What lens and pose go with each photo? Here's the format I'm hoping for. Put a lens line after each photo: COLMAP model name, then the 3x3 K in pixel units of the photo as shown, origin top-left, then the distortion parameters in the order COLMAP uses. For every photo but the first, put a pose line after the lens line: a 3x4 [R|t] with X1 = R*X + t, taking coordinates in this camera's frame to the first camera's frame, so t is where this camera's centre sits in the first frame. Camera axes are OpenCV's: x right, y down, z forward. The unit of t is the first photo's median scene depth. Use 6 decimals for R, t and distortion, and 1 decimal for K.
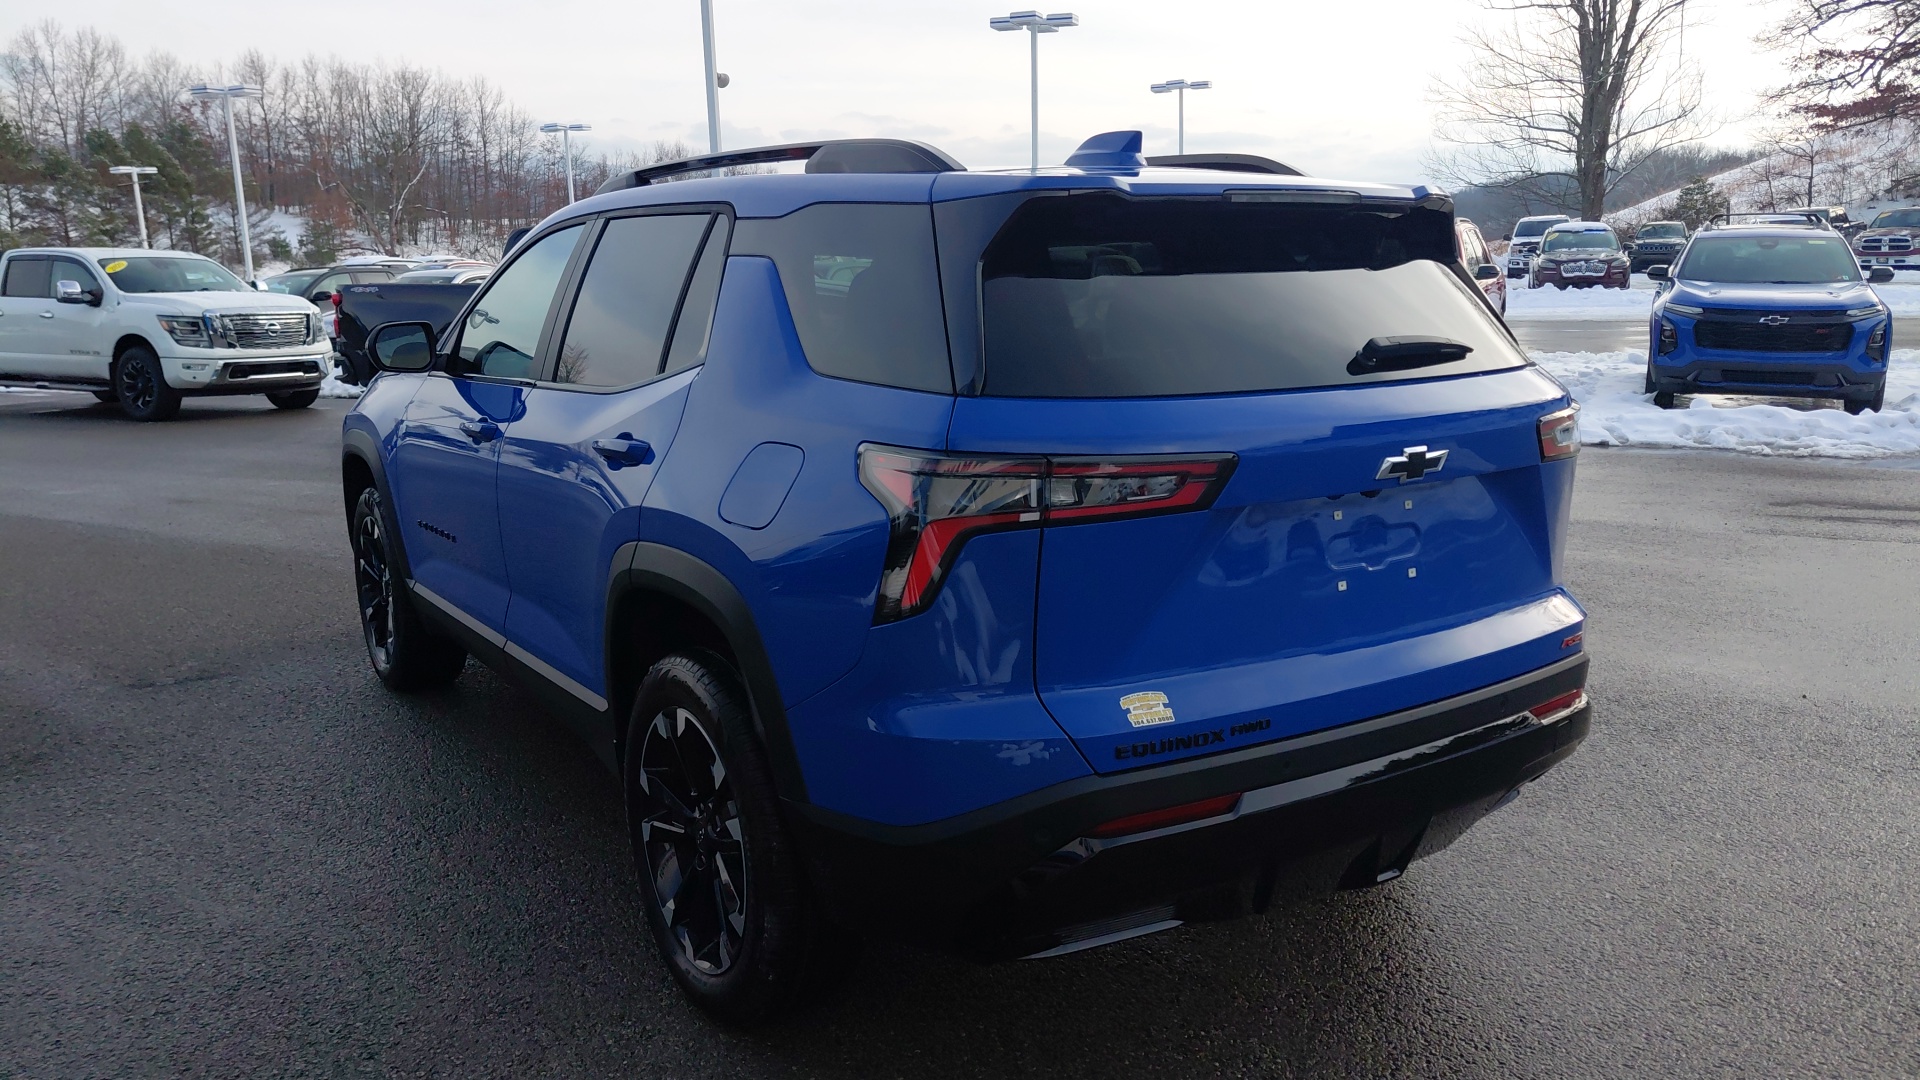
lens RADIAL K [[1398.3, 0, 965.5], [0, 1398.3, 545.5], [0, 0, 1]] dist [0.019121, -0.039384]
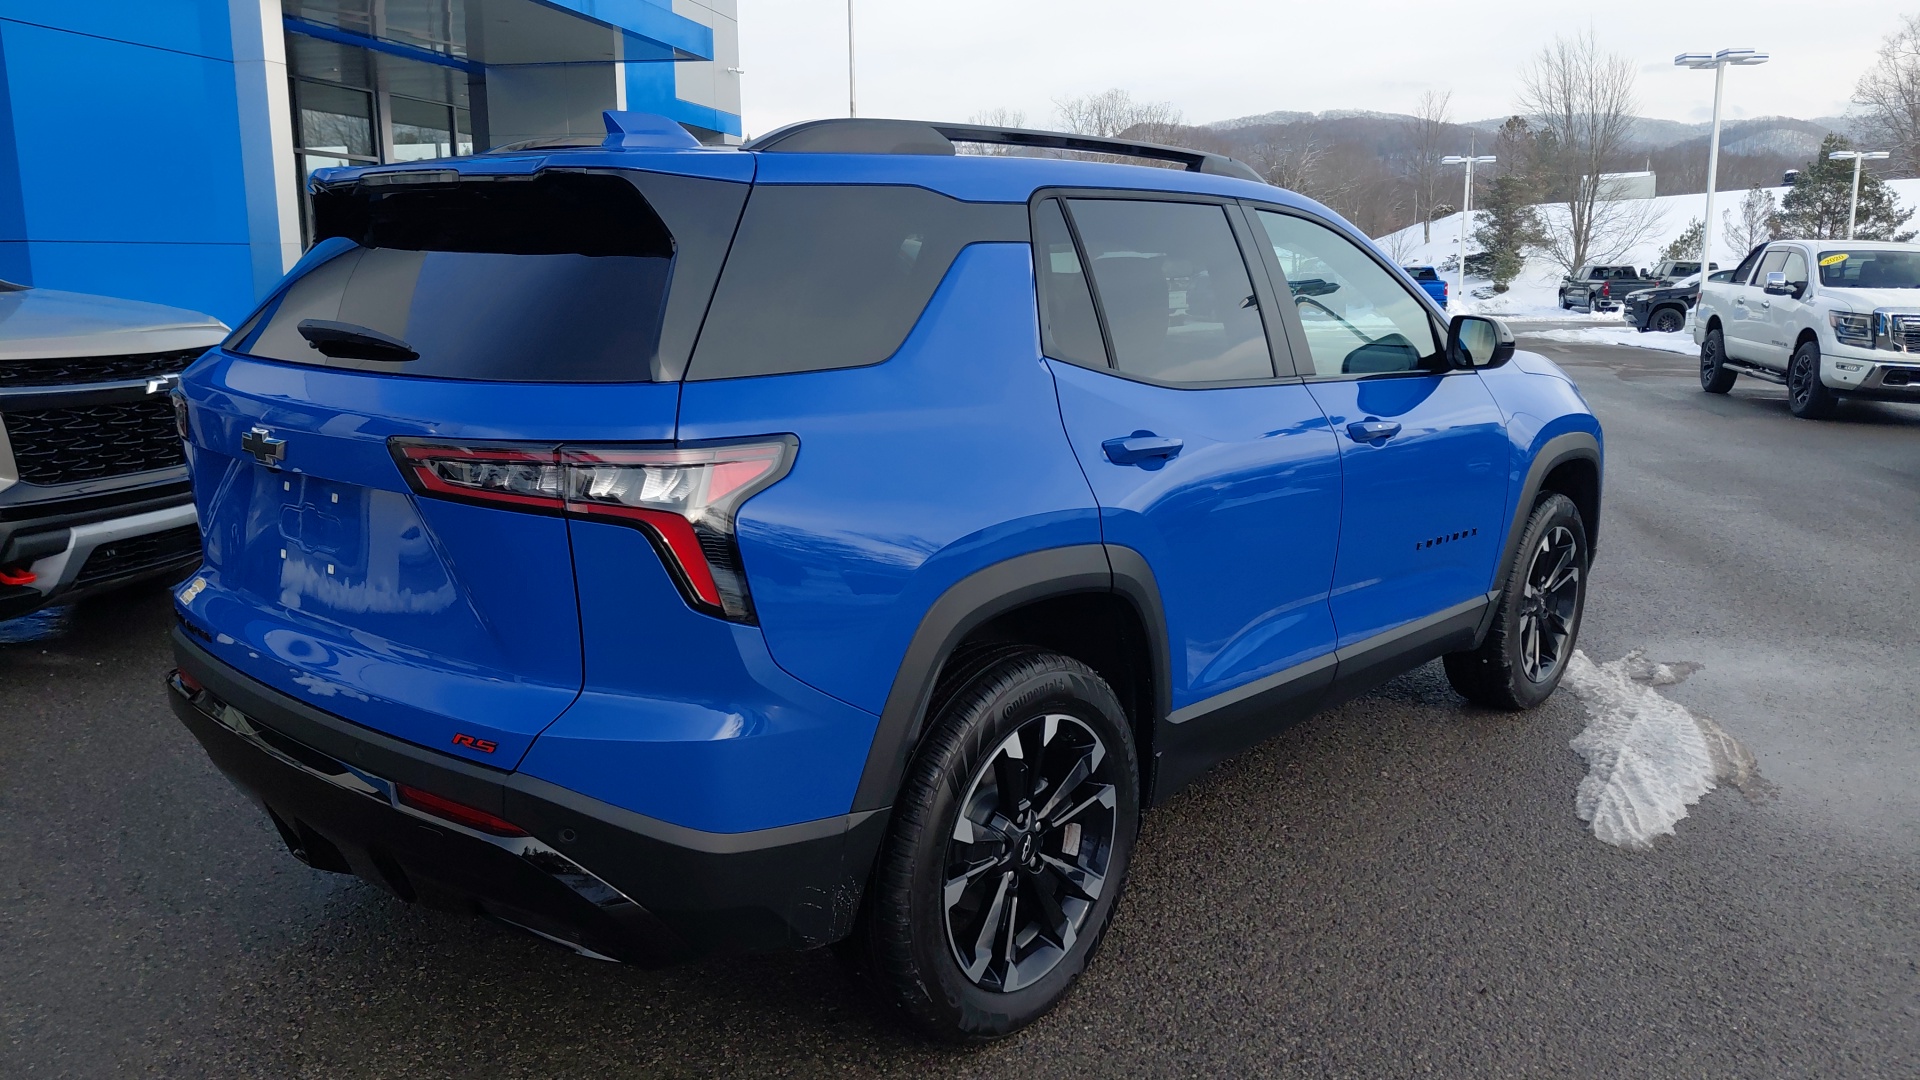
lens RADIAL K [[1398.3, 0, 965.5], [0, 1398.3, 545.5], [0, 0, 1]] dist [0.019121, -0.039384]
pose [[0.243581, 0.213020, -0.946198, 0.174197], [-0.210101, 0.964006, 0.162943, -0.031185], [0.946851, 0.159108, 0.279569, 0.148877]]
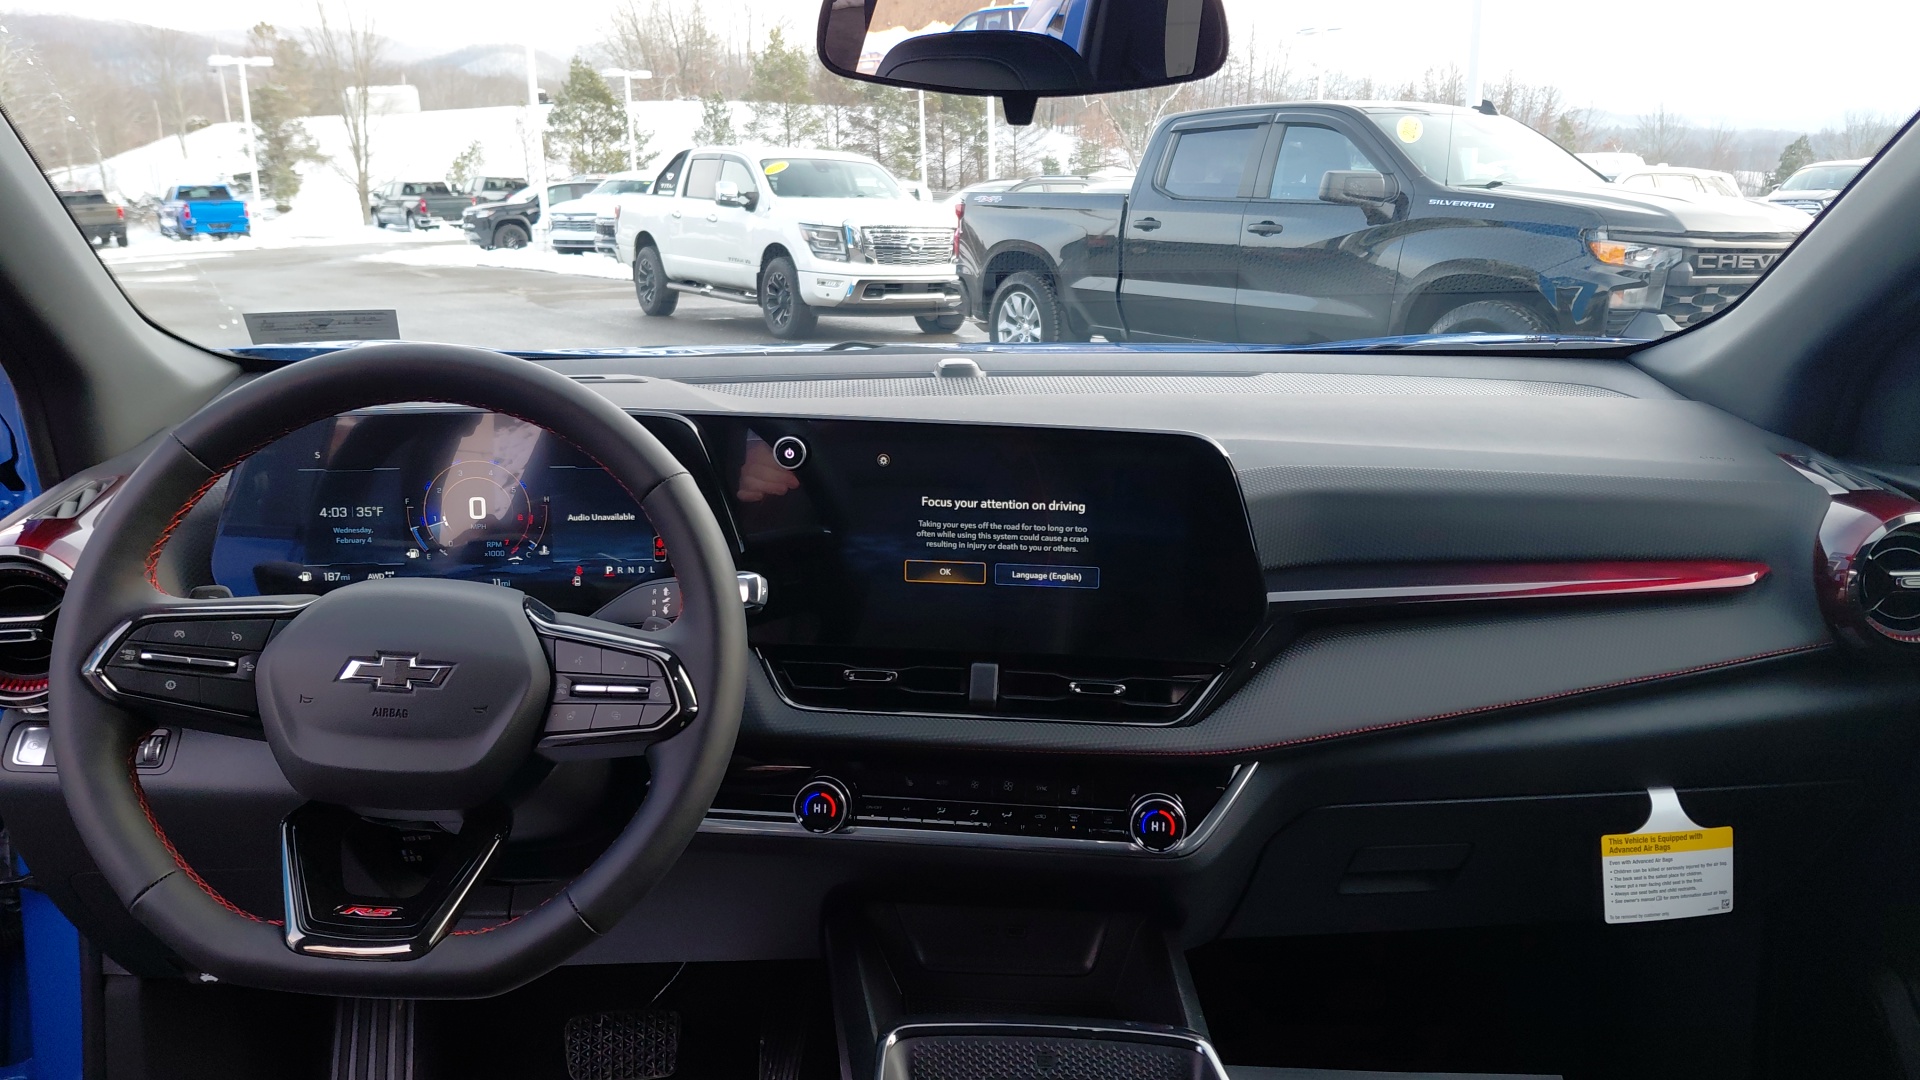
lens RADIAL K [[1394.1, 0, 960.0], [0, 1394.1, 540.0], [0, 0, 1]] dist [0.097107, -0.180794]
pose [[0.868994, 0.137233, -0.475411, -0.021965], [-0.114191, 0.990456, 0.077179, -0.033619], [0.481466, -0.012780, 0.876372, 0.197785]]
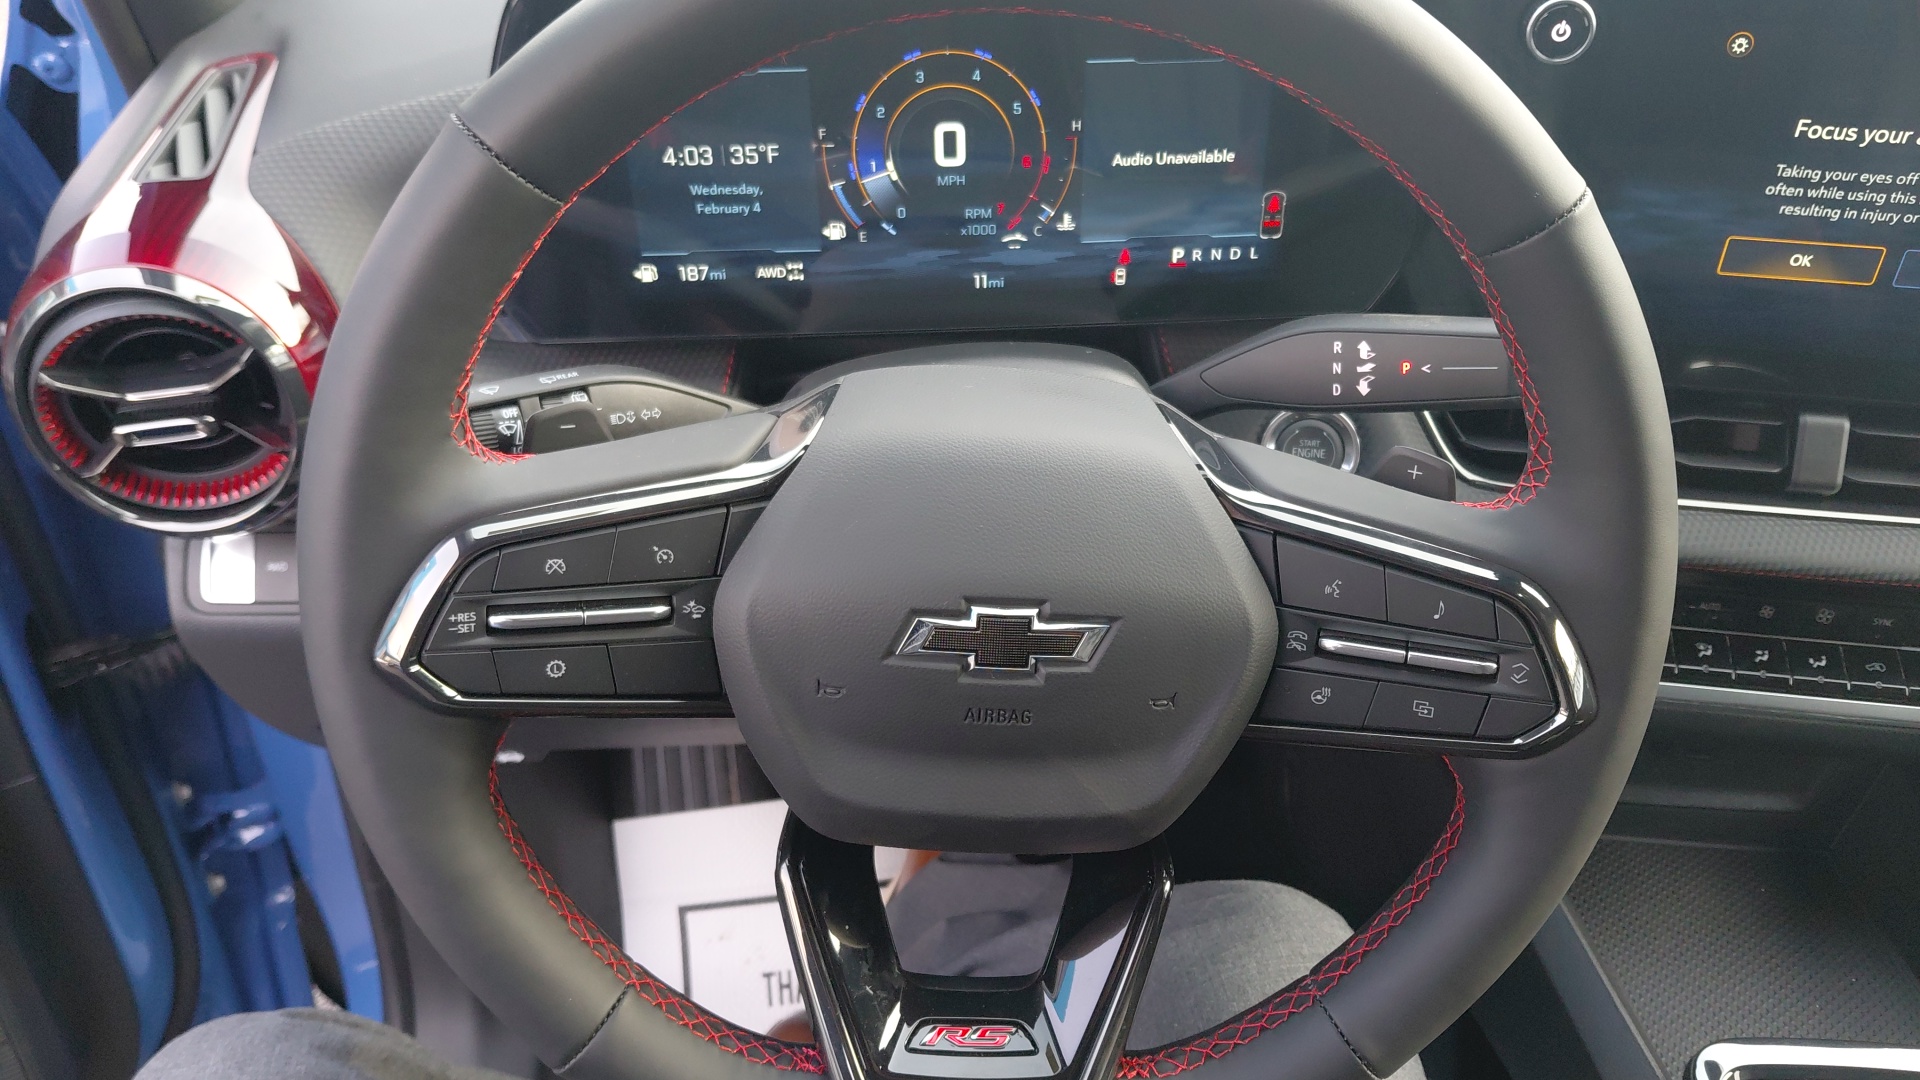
lens RADIAL K [[1398.3, 0, 965.5], [0, 1398.3, 545.5], [0, 0, 1]] dist [0.019121, -0.039384]
pose [[0.850578, 0.346064, -0.395925, -0.044256], [-0.107609, 0.851543, 0.513123, -0.035736], [0.514721, -0.393846, 0.761543, 0.208889]]
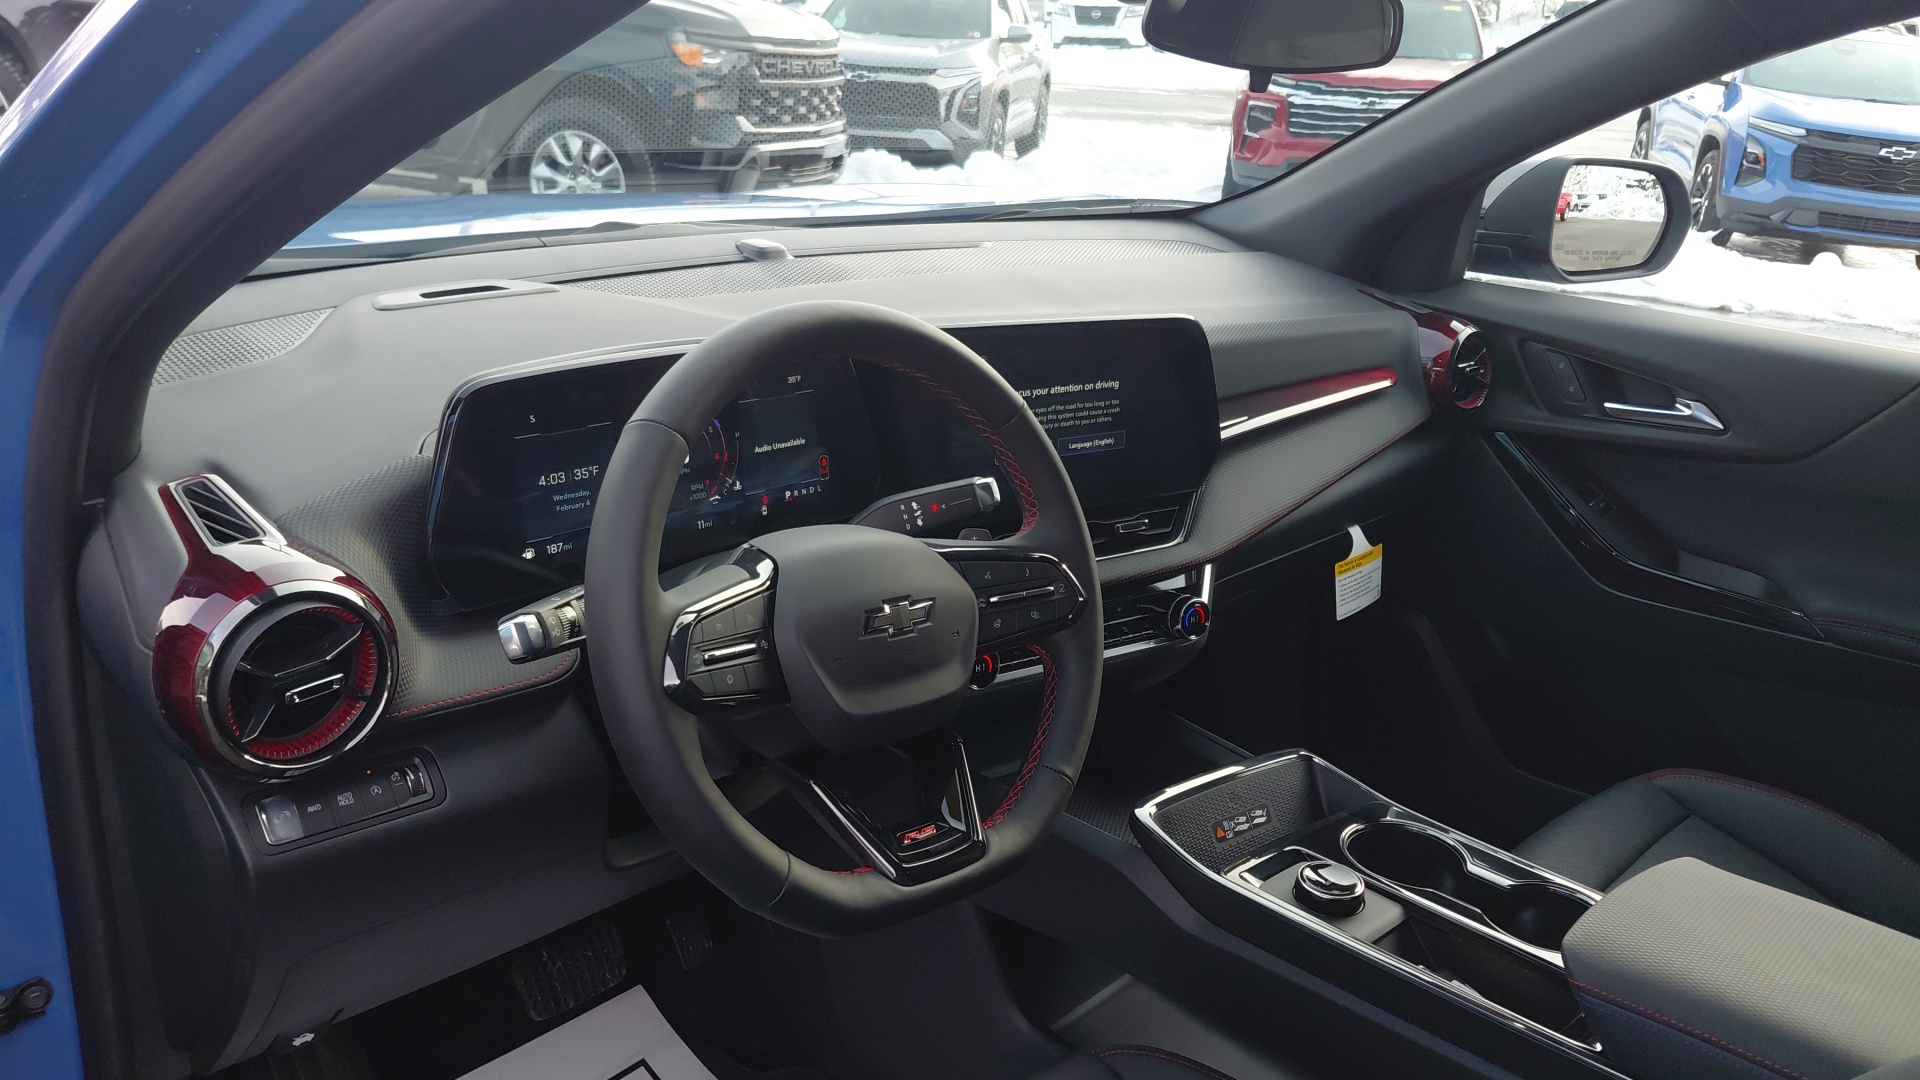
lens RADIAL K [[1394.1, 0, 960.0], [0, 1394.1, 540.0], [0, 0, 1]] dist [0.097107, -0.180794]
pose [[0.981241, 0.019909, 0.191753, -0.055635], [-0.052463, 0.984691, 0.166225, -0.034418], [-0.185508, -0.173167, 0.967264, 0.185803]]
